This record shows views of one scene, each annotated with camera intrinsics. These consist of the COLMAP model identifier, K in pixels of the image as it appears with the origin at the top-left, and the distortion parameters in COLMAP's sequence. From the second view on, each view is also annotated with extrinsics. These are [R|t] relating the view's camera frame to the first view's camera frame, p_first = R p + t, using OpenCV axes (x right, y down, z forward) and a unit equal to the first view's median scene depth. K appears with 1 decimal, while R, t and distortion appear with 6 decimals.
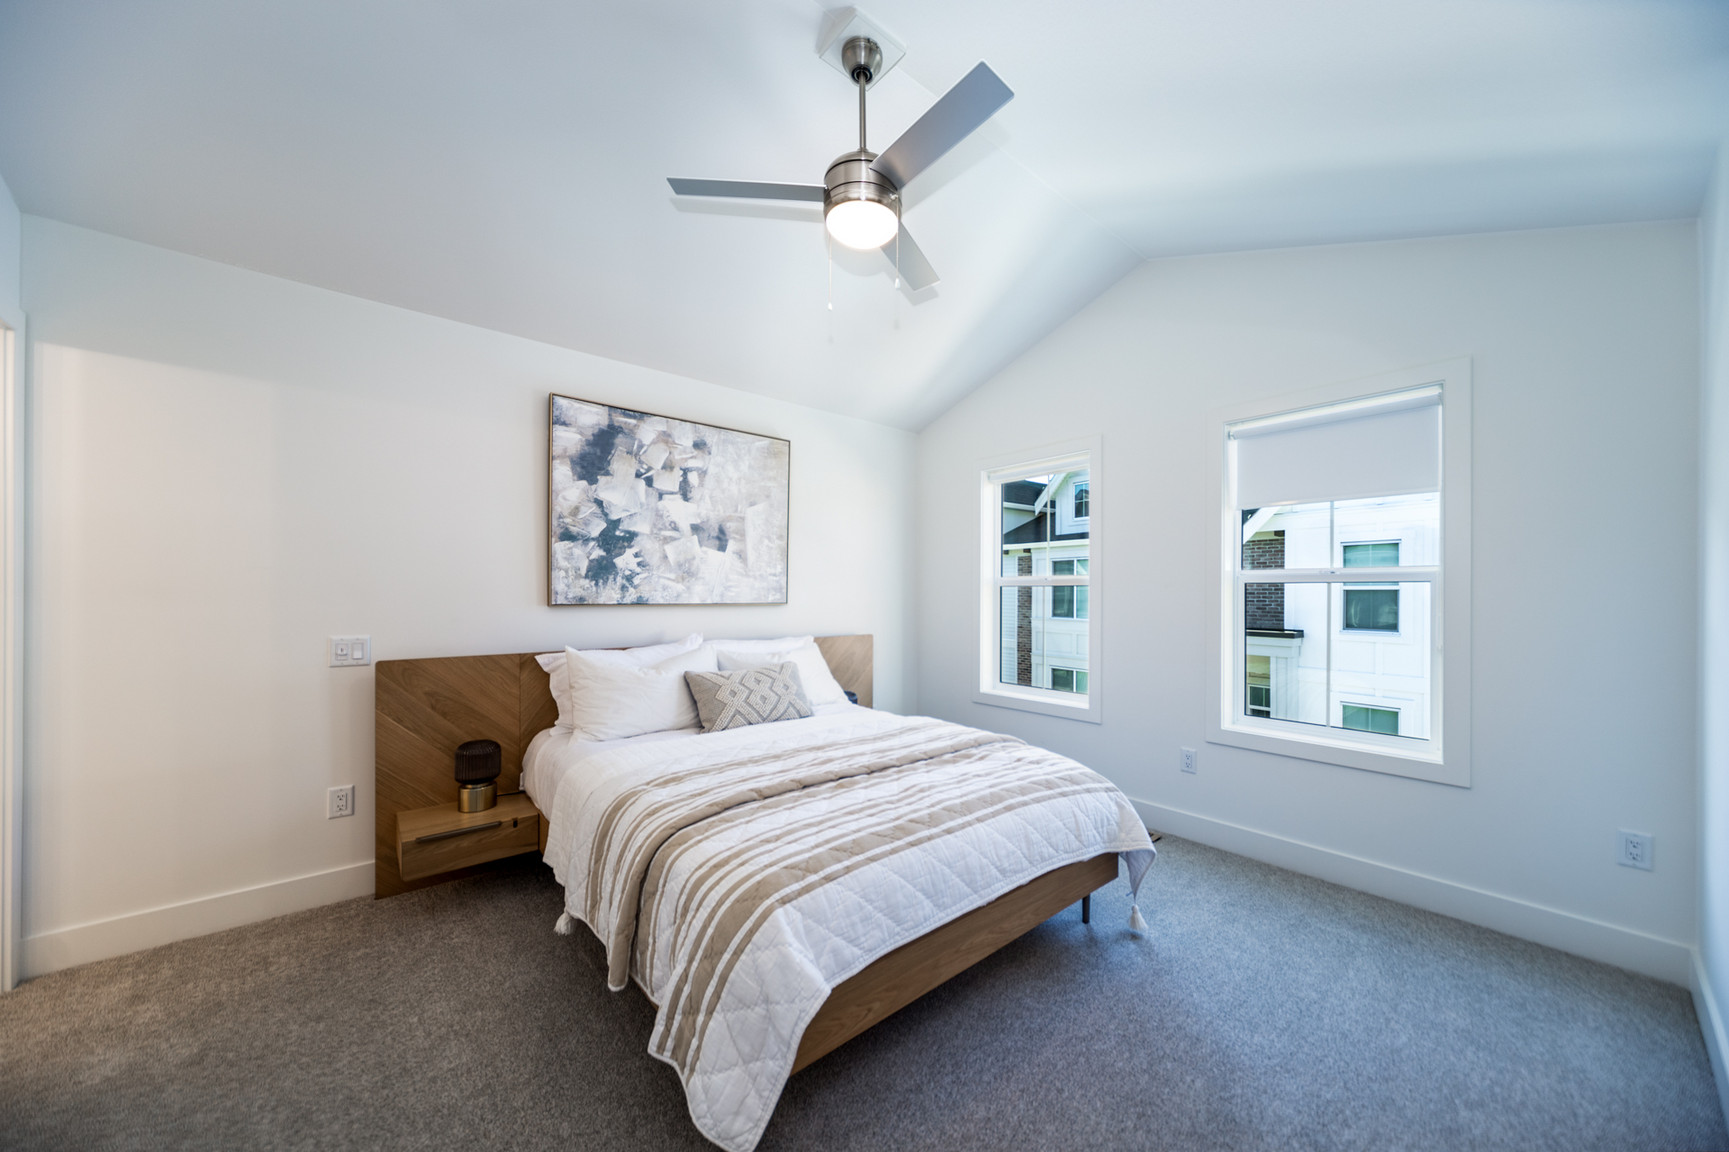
lens RADIAL K [[587.3, 0, 865.3], [0, 587.3, 597.3], [0, 0, 1]] dist [0.000117, 0.000044]
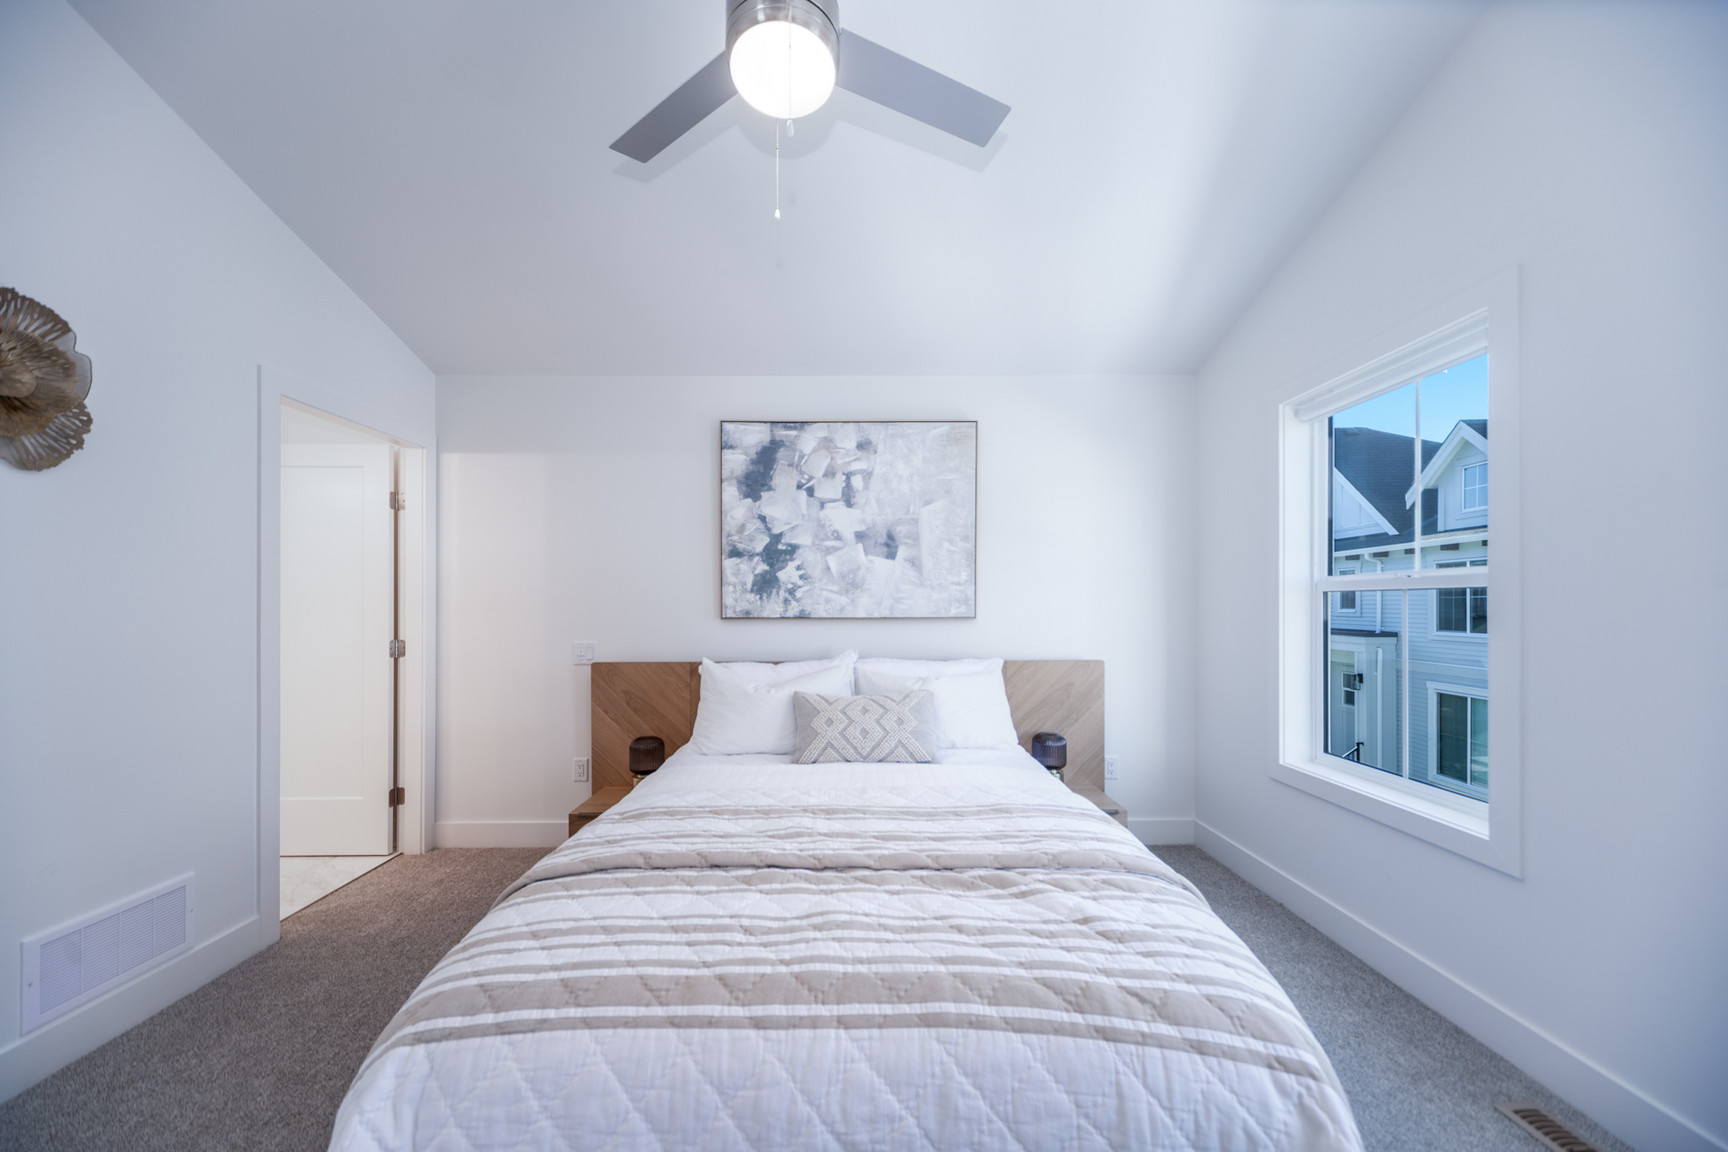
lens RADIAL K [[570.3, 0, 860.2], [0, 570.3, 606.4], [0, 0, 1]] dist [0.000341, 0.000028]
pose [[0.776224, -0.005390, -0.630434, 0.303985], [0.002270, 0.999981, -0.005755, -0.001699], [0.630453, 0.003036, 0.776221, 0.336242]]
